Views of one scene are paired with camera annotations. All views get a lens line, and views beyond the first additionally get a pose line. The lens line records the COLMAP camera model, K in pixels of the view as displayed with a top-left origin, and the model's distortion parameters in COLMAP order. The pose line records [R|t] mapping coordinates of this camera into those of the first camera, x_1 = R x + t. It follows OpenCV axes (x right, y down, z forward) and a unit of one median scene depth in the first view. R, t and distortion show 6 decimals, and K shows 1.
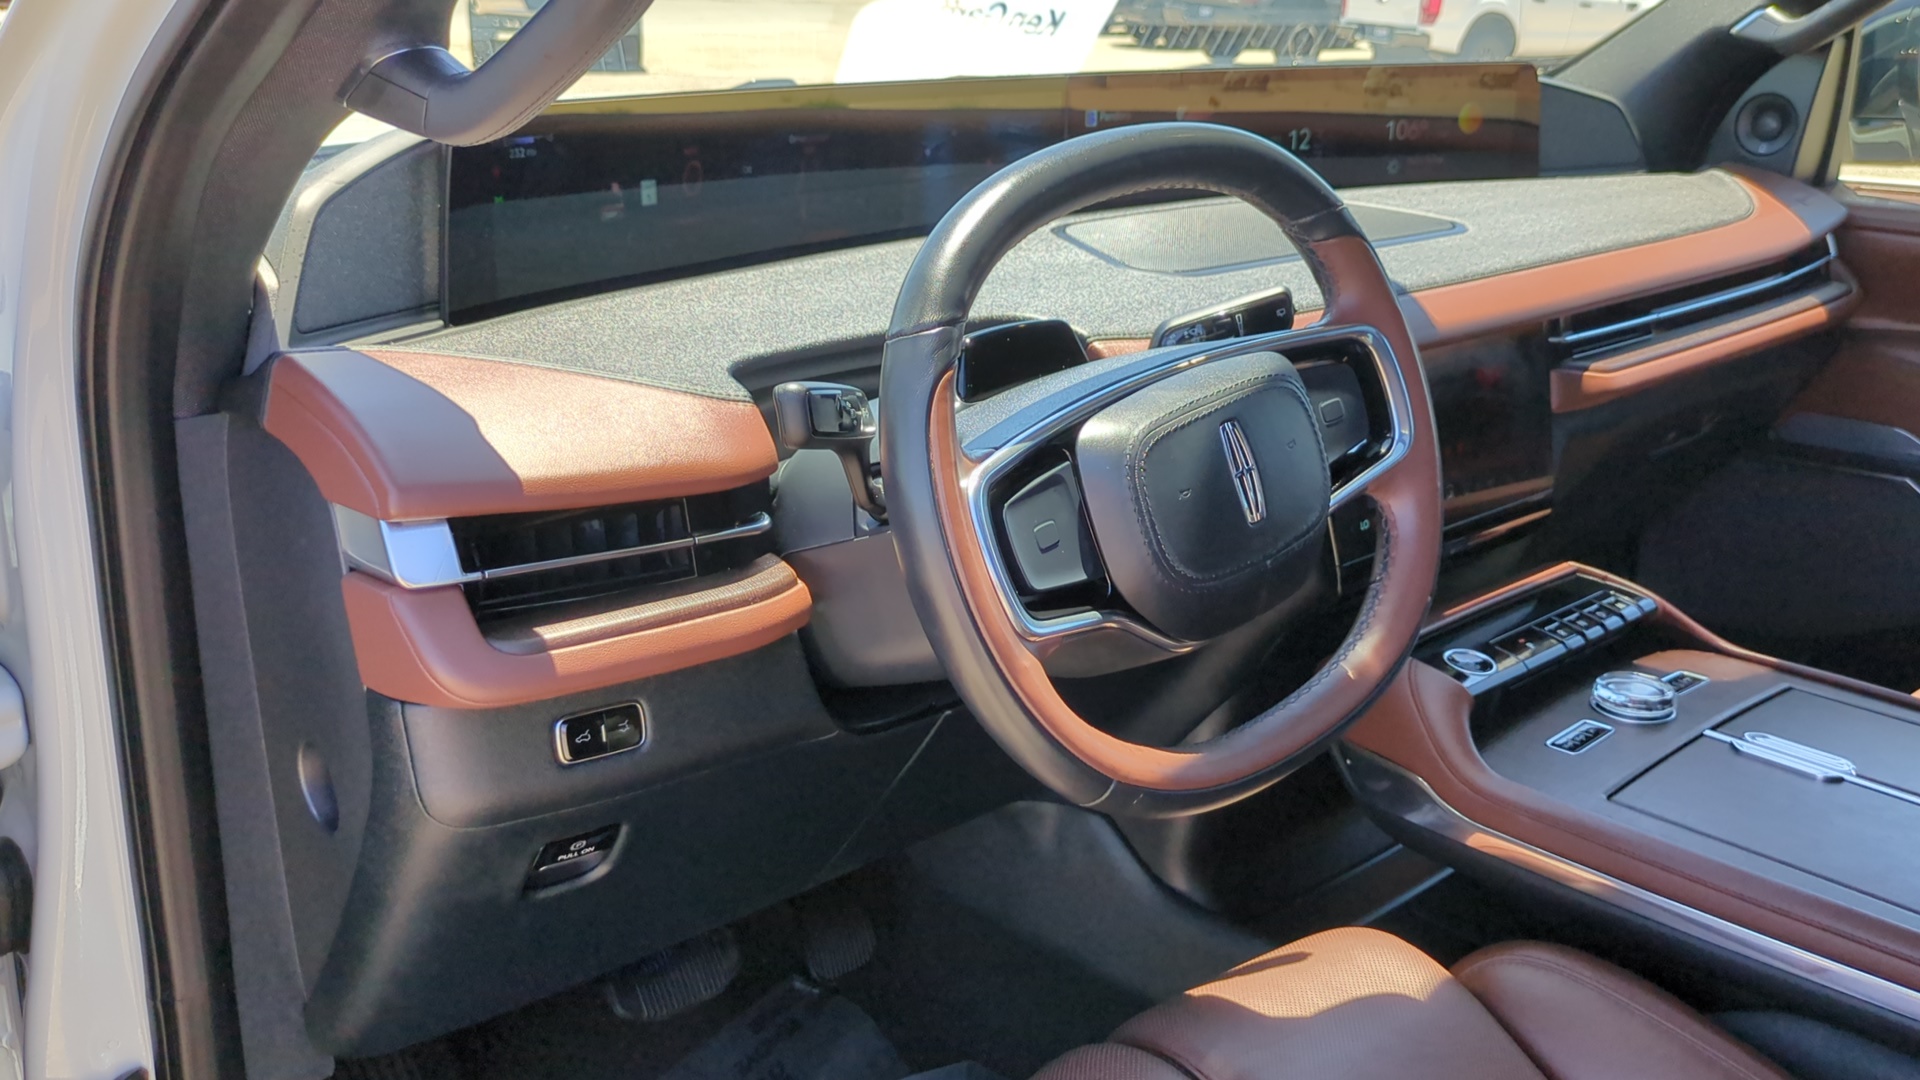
lens RADIAL K [[1643.8, 0, 980.5], [0, 1643.8, 528.9], [0, 0, 1]] dist [0.068818, -0.092851]
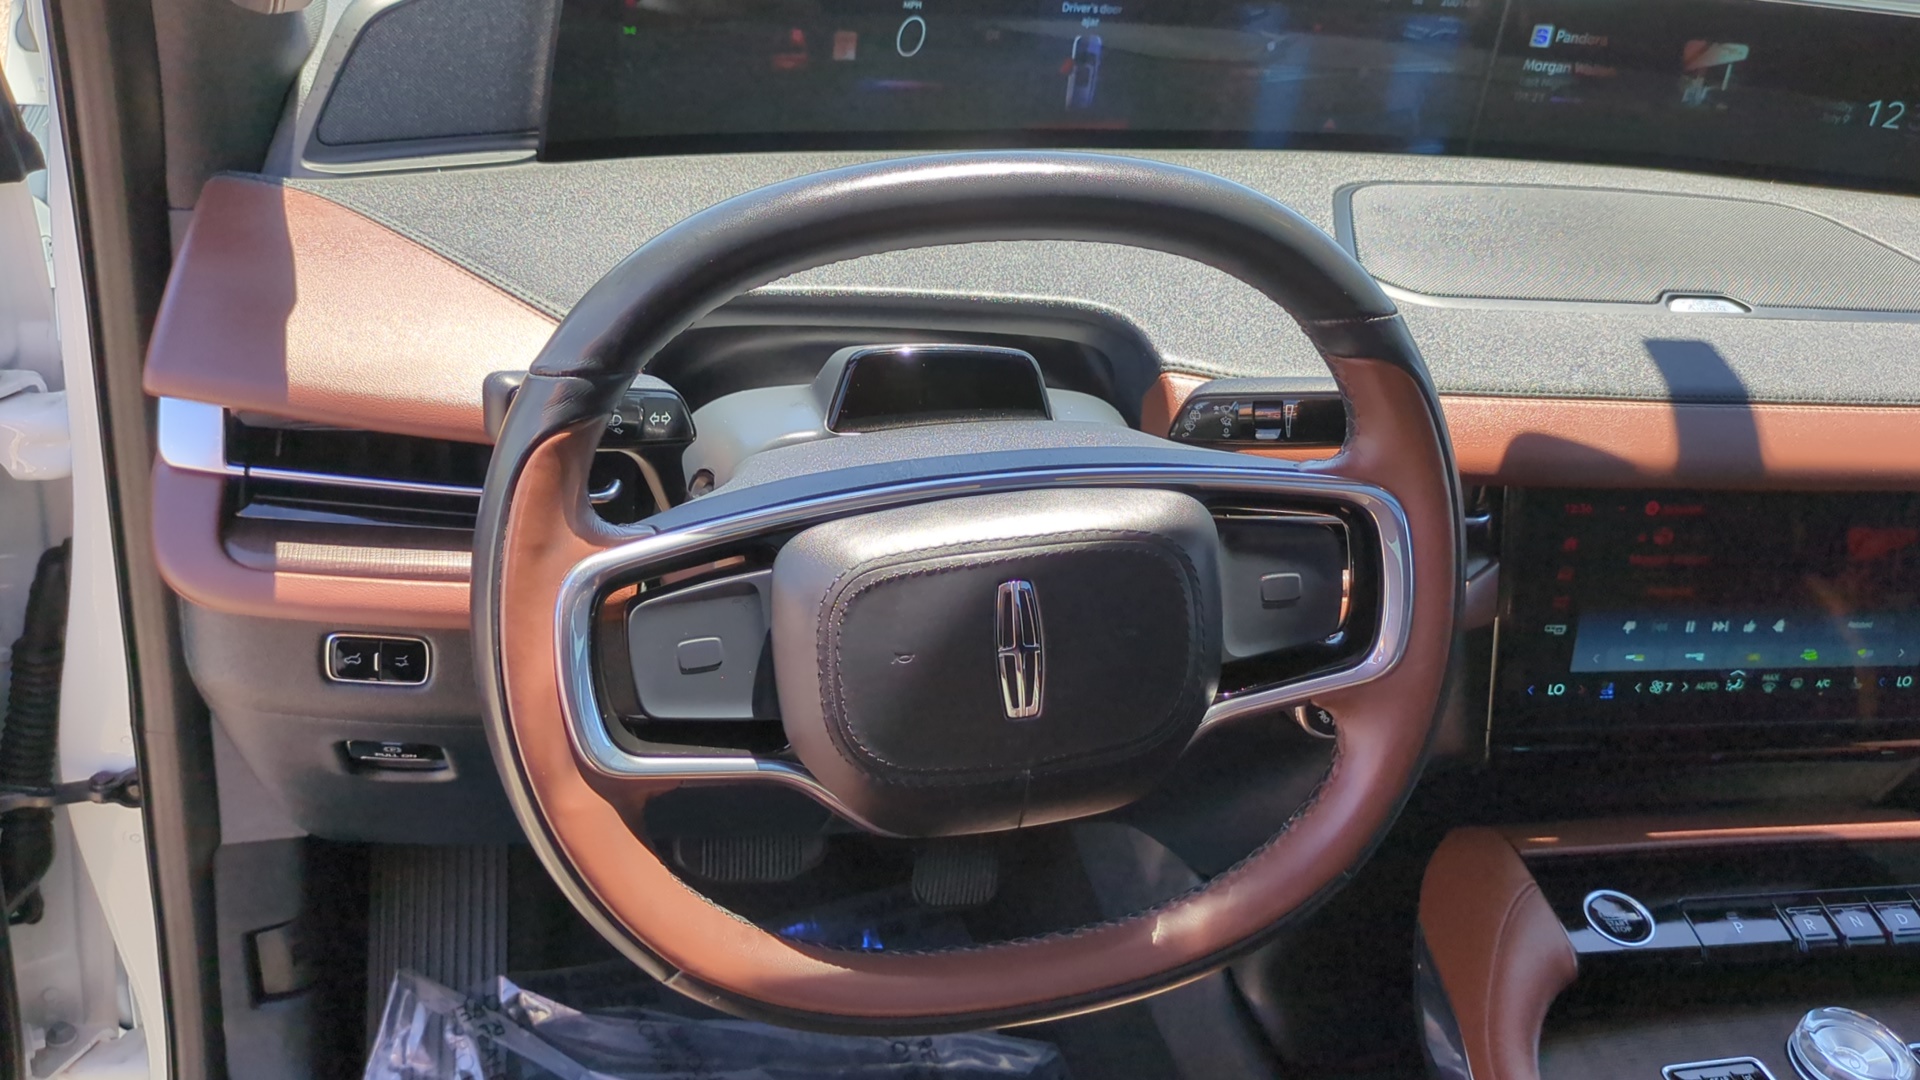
lens RADIAL K [[1643.8, 0, 980.5], [0, 1643.8, 528.9], [0, 0, 1]] dist [0.068818, -0.092851]
pose [[0.856253, 0.326353, -0.400406, 0.389388], [-0.260616, 0.942189, 0.210618, -0.218844], [0.445993, -0.075990, 0.891805, 0.306612]]
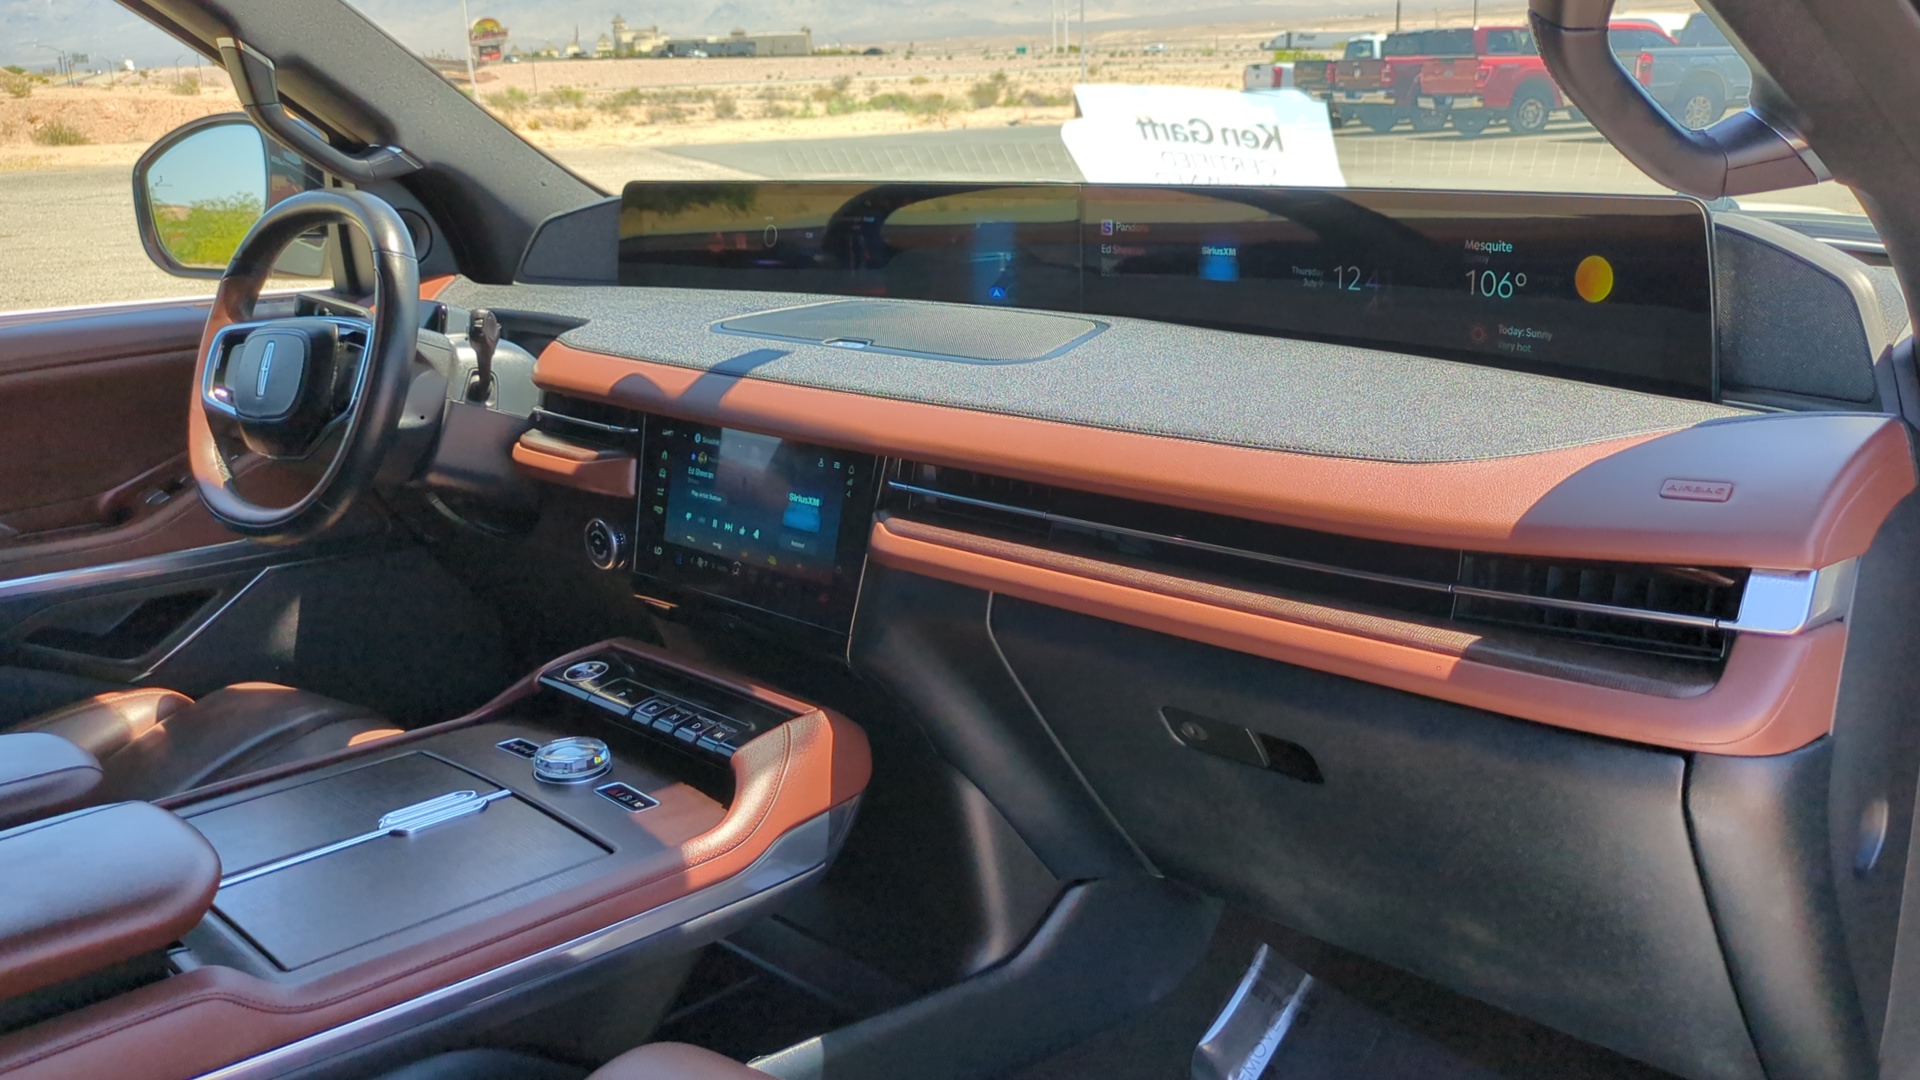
lens RADIAL K [[1643.8, 0, 980.5], [0, 1643.8, 528.9], [0, 0, 1]] dist [0.068818, -0.092851]
pose [[0.048057, 0.227120, -0.972680, 1.909825], [-0.292239, 0.934391, 0.203741, -0.446796], [0.955137, 0.274464, 0.111277, 1.488415]]
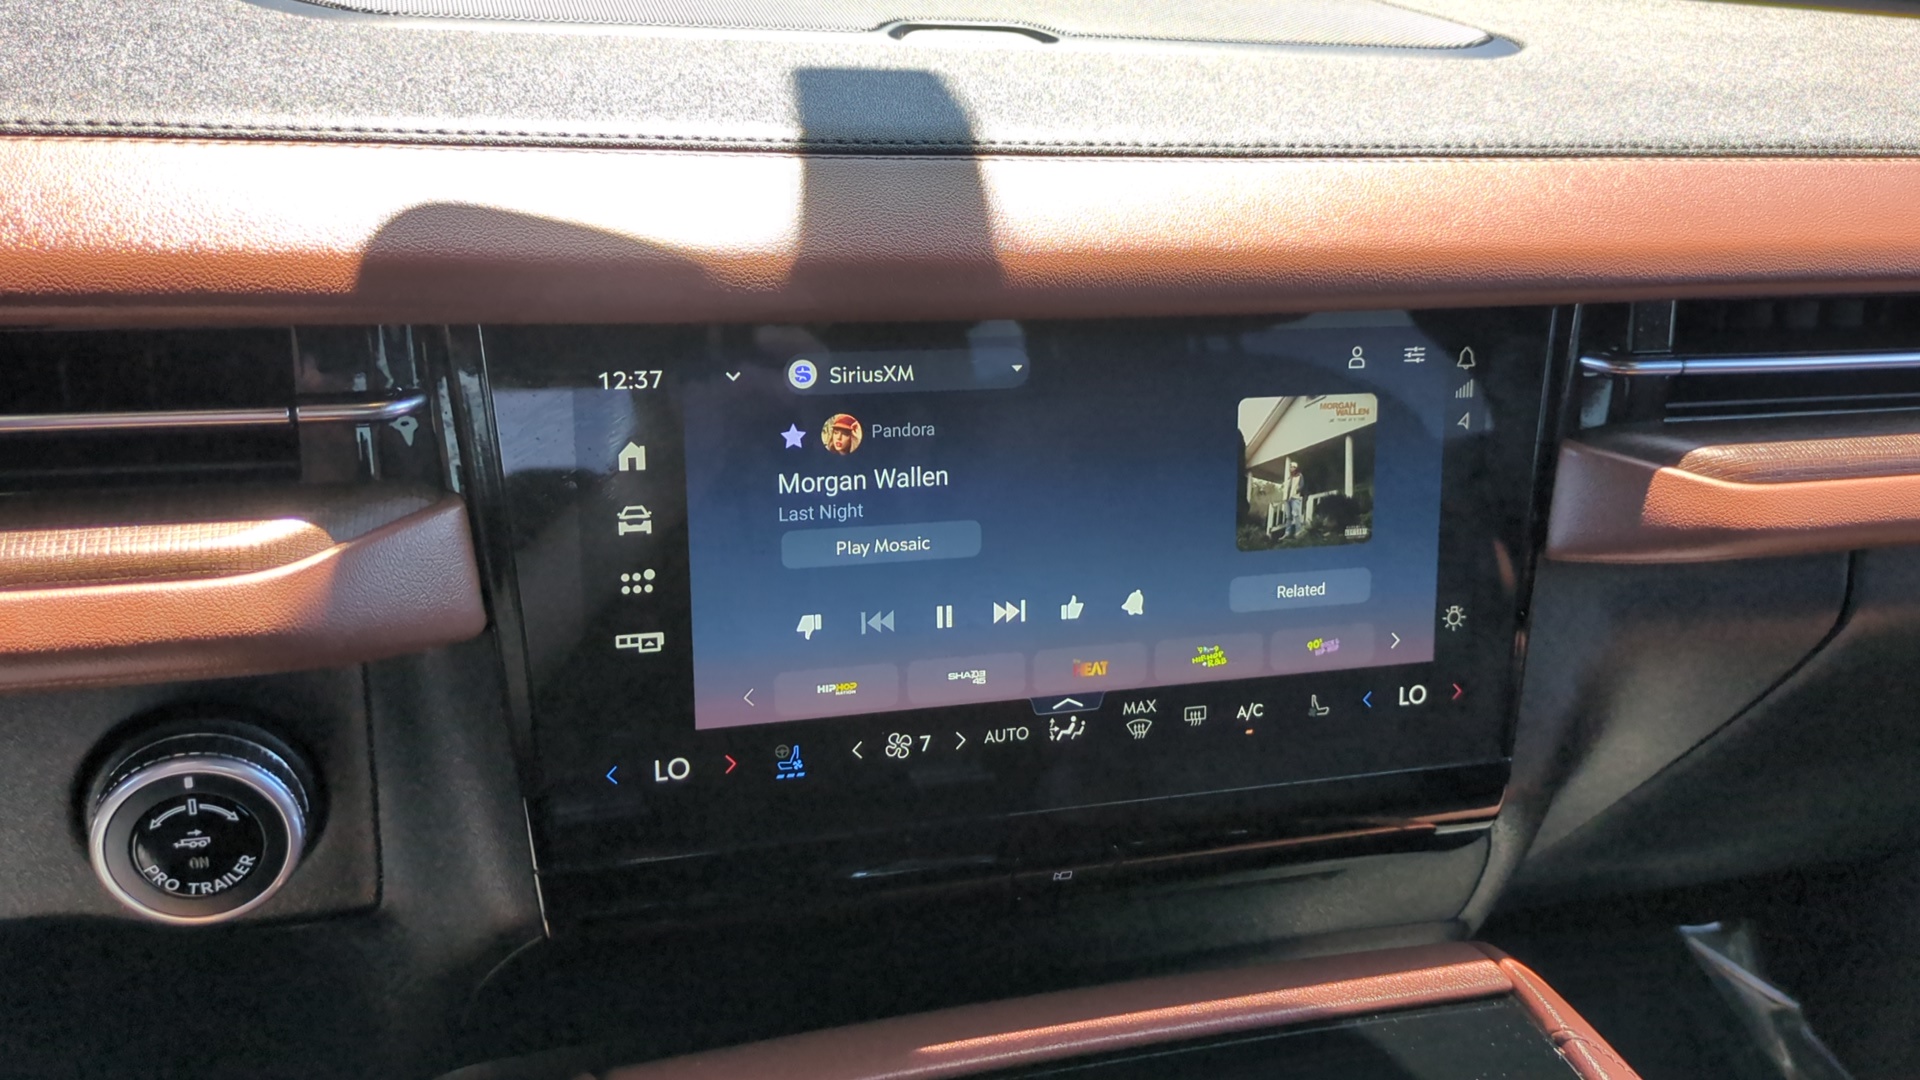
lens RADIAL K [[1643.8, 0, 980.5], [0, 1643.8, 528.9], [0, 0, 1]] dist [0.068818, -0.092851]
pose [[0.902753, 0.201775, -0.379899, 0.573262], [-0.182030, 0.979381, 0.087617, -0.132857], [0.389745, -0.009944, 0.920869, 0.952909]]
